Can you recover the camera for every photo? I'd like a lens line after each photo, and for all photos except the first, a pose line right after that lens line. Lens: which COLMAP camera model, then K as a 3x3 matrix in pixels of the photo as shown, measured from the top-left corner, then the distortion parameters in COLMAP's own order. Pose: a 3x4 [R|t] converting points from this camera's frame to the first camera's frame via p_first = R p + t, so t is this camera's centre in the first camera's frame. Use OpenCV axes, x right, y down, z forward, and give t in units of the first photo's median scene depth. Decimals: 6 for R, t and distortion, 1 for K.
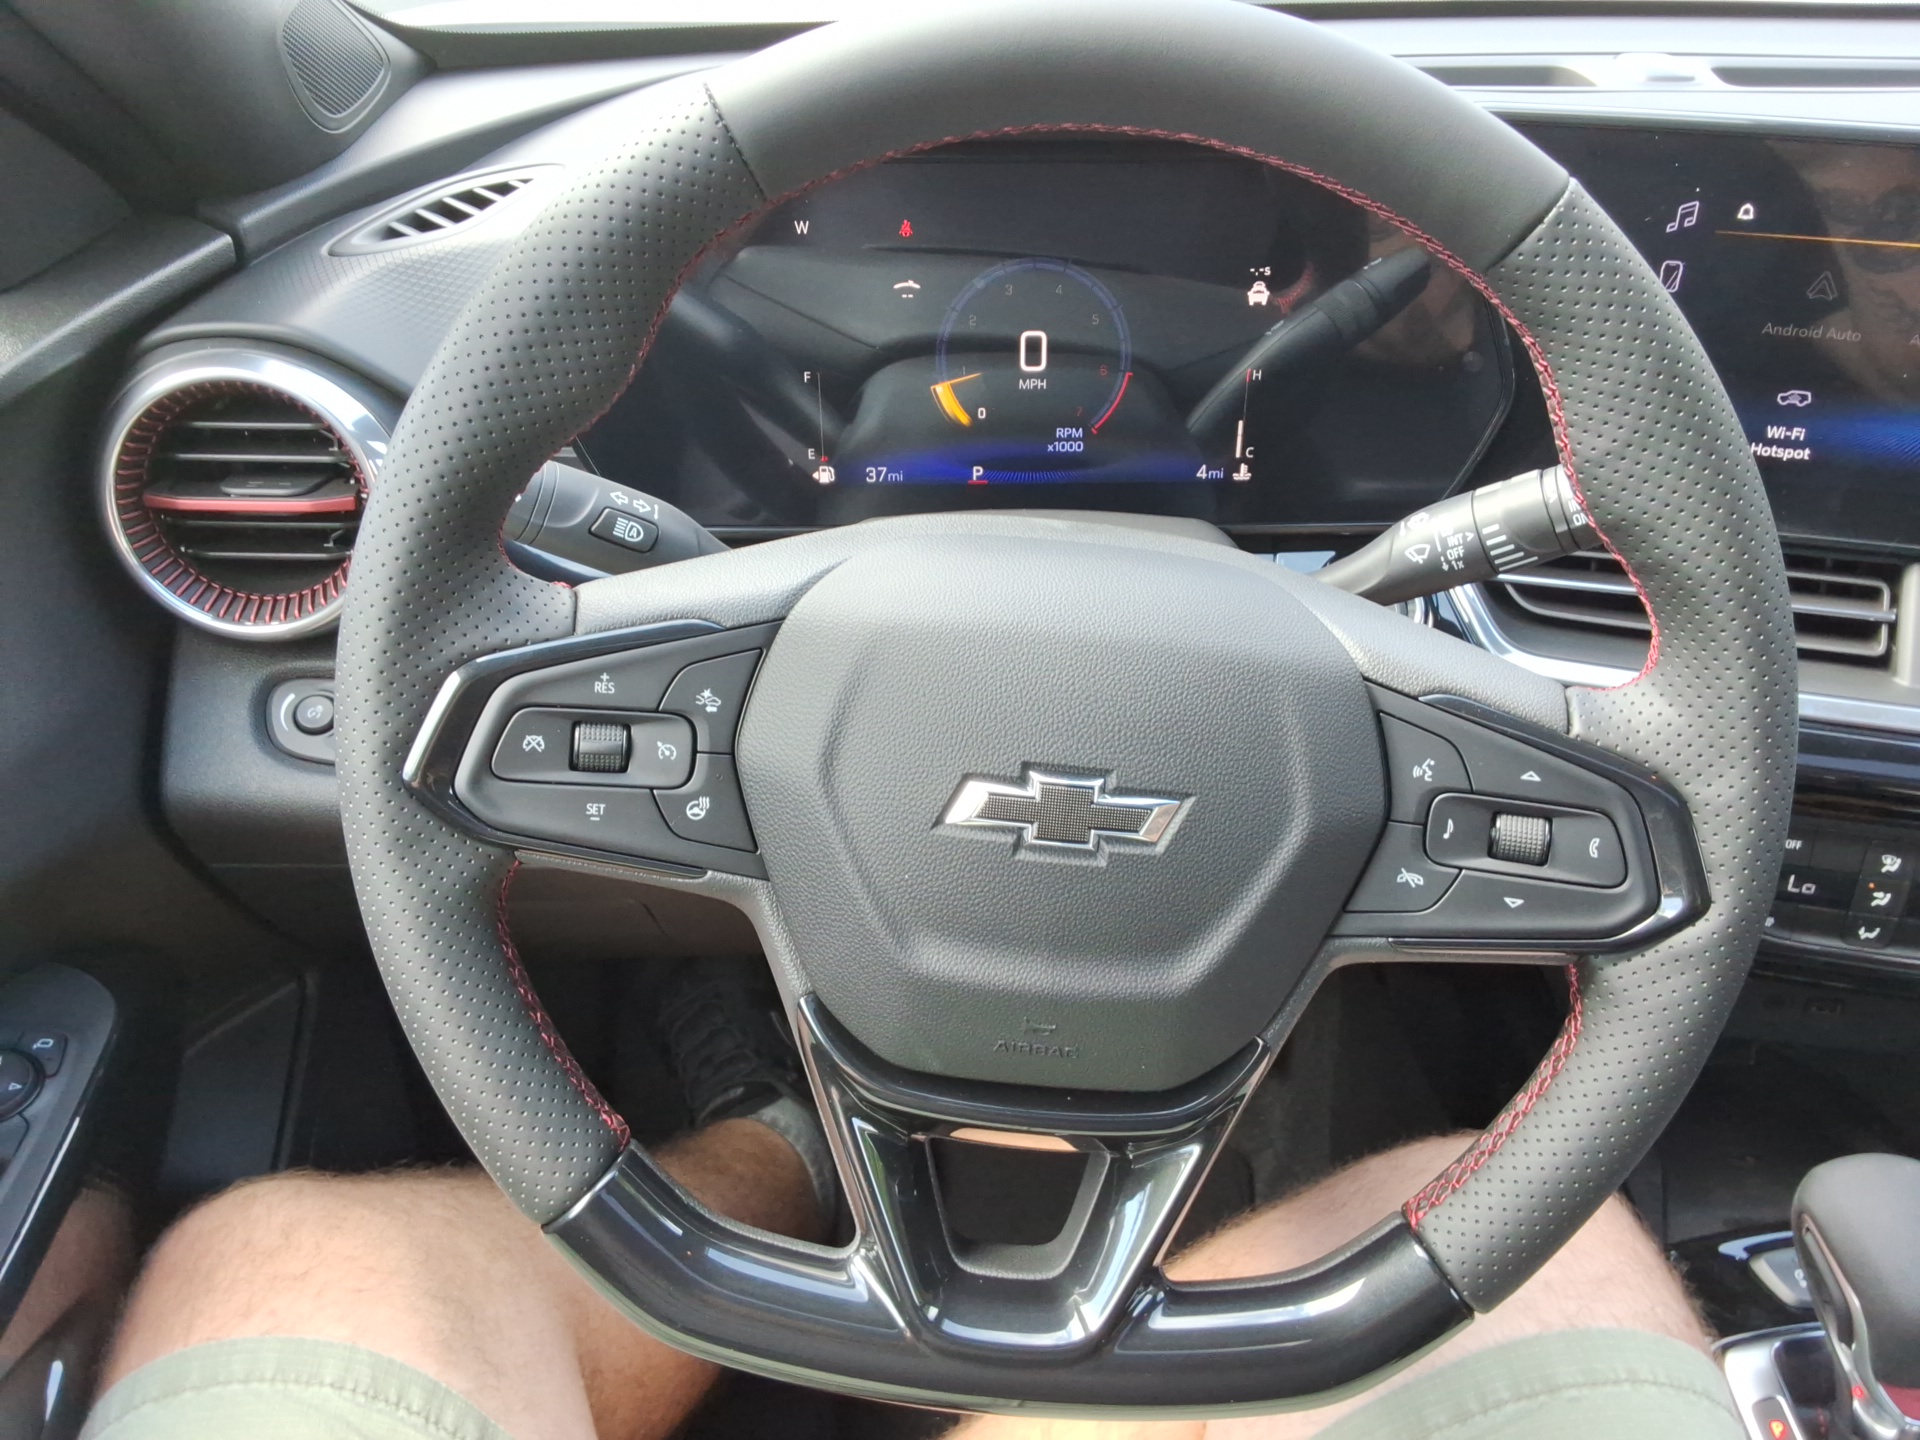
lens RADIAL K [[1553.4, 0, 960.0], [0, 1553.4, 703.9], [0, 0, 1]] dist [0.121241, -0.232028]
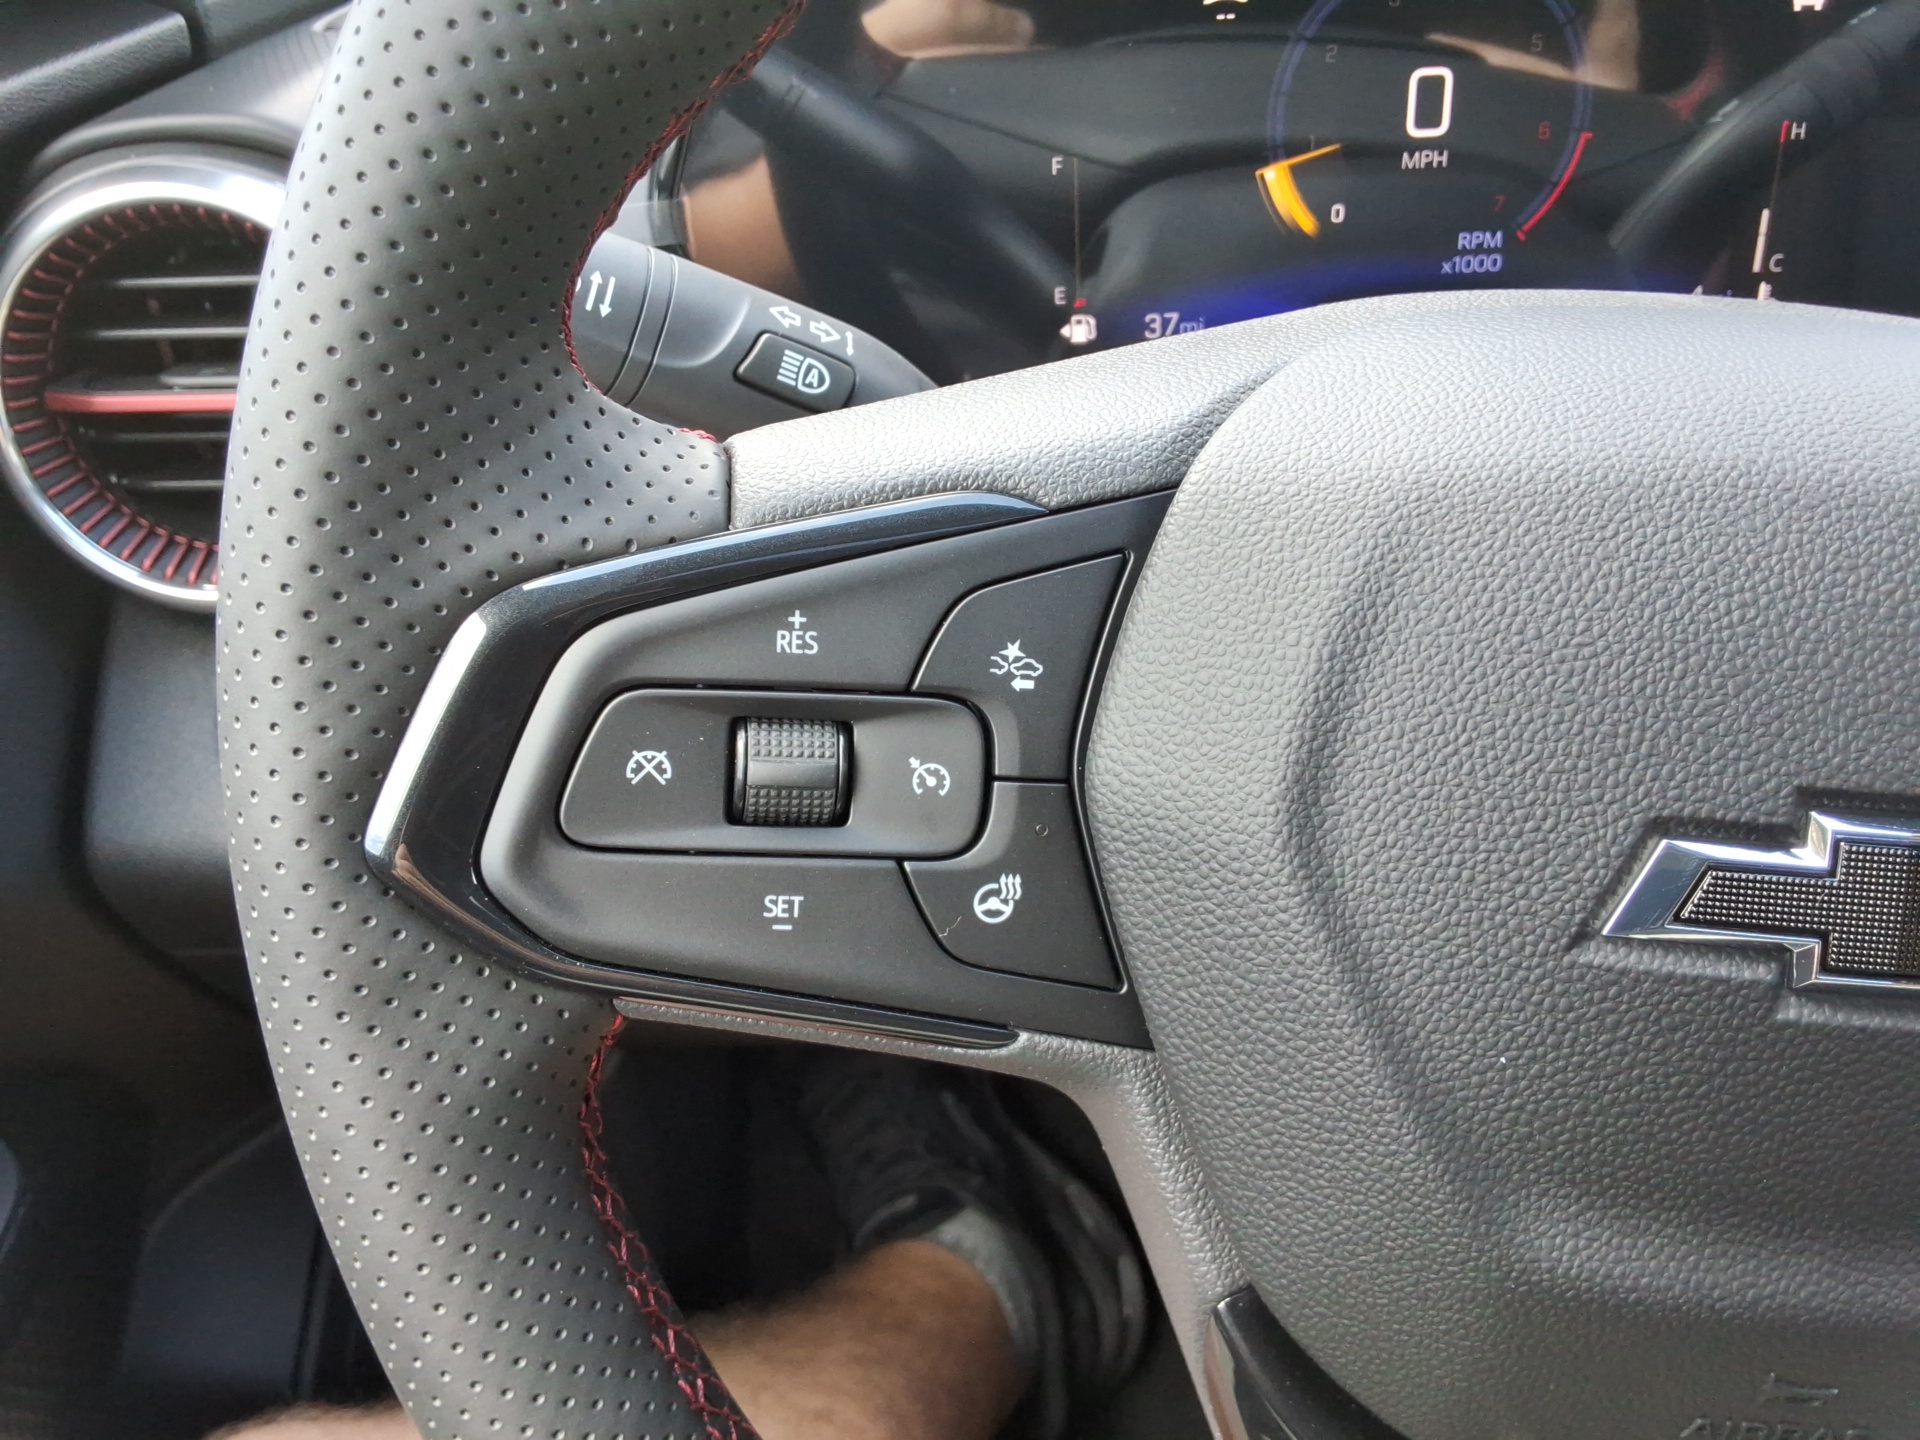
lens RADIAL K [[1553.4, 0, 960.0], [0, 1553.4, 703.9], [0, 0, 1]] dist [0.121241, -0.232028]
pose [[0.997841, -0.024187, -0.061064, -0.141014], [0.024034, 0.999706, -0.003240, 0.009519], [0.061125, 0.001766, 0.998129, 0.506317]]
